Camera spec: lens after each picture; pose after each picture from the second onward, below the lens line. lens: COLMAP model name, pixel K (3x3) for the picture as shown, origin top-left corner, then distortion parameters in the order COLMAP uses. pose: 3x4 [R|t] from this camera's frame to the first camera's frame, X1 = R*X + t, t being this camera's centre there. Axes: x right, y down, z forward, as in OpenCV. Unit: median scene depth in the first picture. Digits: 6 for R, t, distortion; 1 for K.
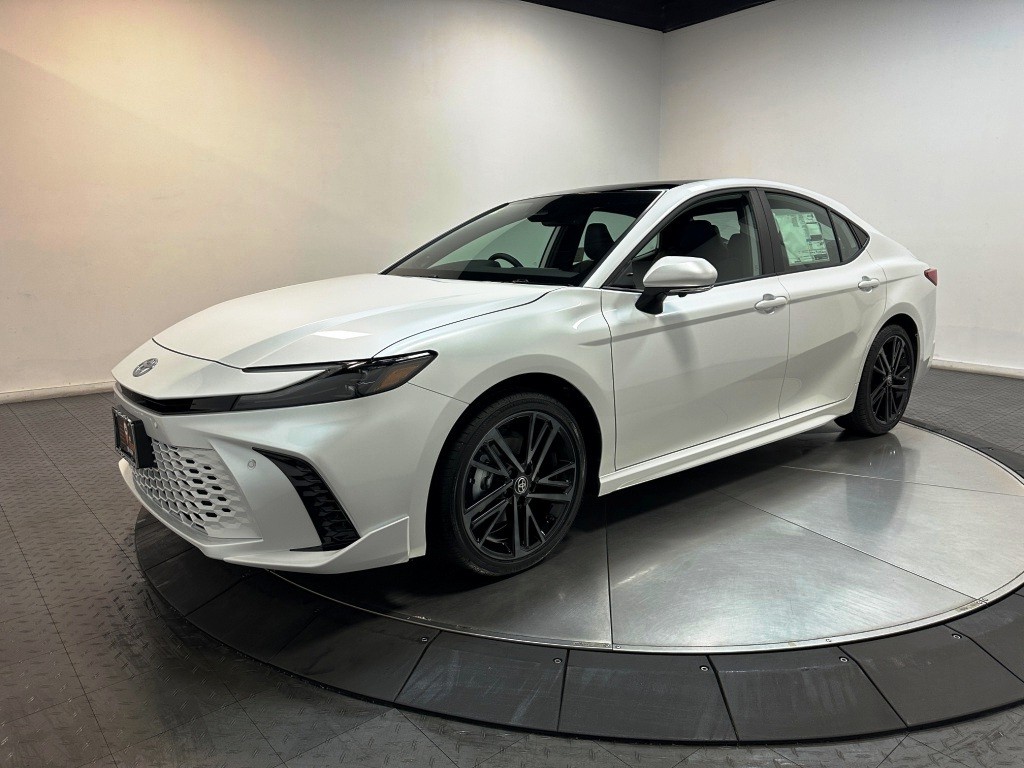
lens RADIAL K [[712.4, 0, 512.0], [0, 712.4, 384.0], [0, 0, 1]] dist [0.000567, -0.000277]
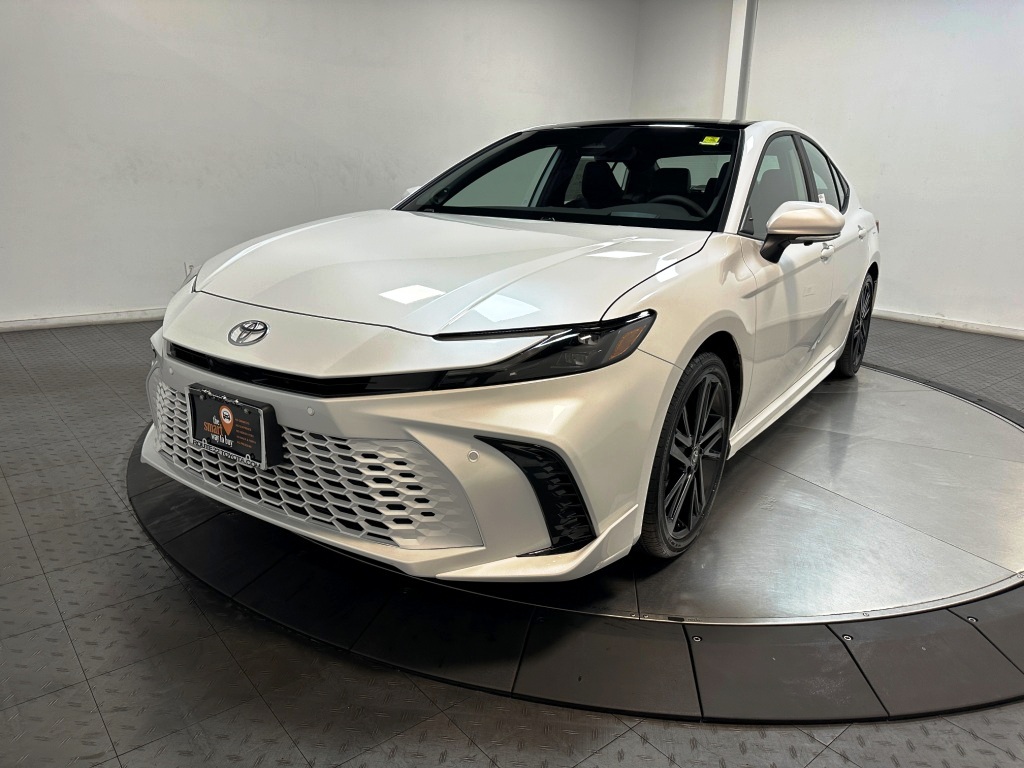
lens RADIAL K [[721.2, 0, 512.0], [0, 721.2, 351.7], [0, 0, 1]] dist [0.002120, -0.000194]
pose [[0.965126, -0.029324, 0.260139, -0.506768], [0.017335, 0.998684, 0.048261, -0.041162], [-0.261212, -0.042068, 0.964364, 0.202115]]
